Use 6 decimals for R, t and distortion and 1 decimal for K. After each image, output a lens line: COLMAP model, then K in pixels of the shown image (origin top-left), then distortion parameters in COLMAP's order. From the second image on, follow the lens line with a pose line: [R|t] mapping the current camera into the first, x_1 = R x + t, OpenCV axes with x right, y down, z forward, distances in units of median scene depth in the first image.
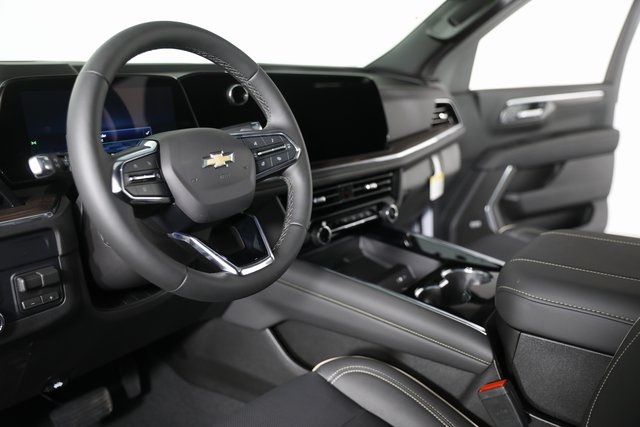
lens RADIAL K [[586.9, 0, 320.0], [0, 586.9, 213.5], [0, 0, 1]] dist [0.001699, 0.001010]
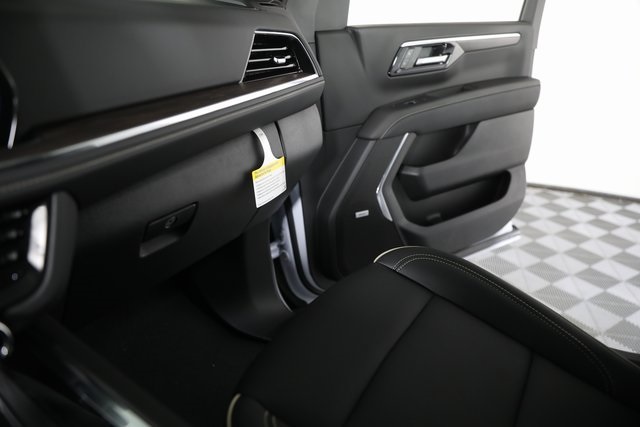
lens RADIAL K [[460.8, 0, 320.0], [0, 460.8, 213.5], [0, 0, 1]] dist [-0.008927, 0.004624]
pose [[0.995226, -0.051350, 0.082997, 0.159219], [0.041245, 0.992016, 0.119178, -0.052225], [-0.088454, -0.115186, 0.989398, 0.415772]]
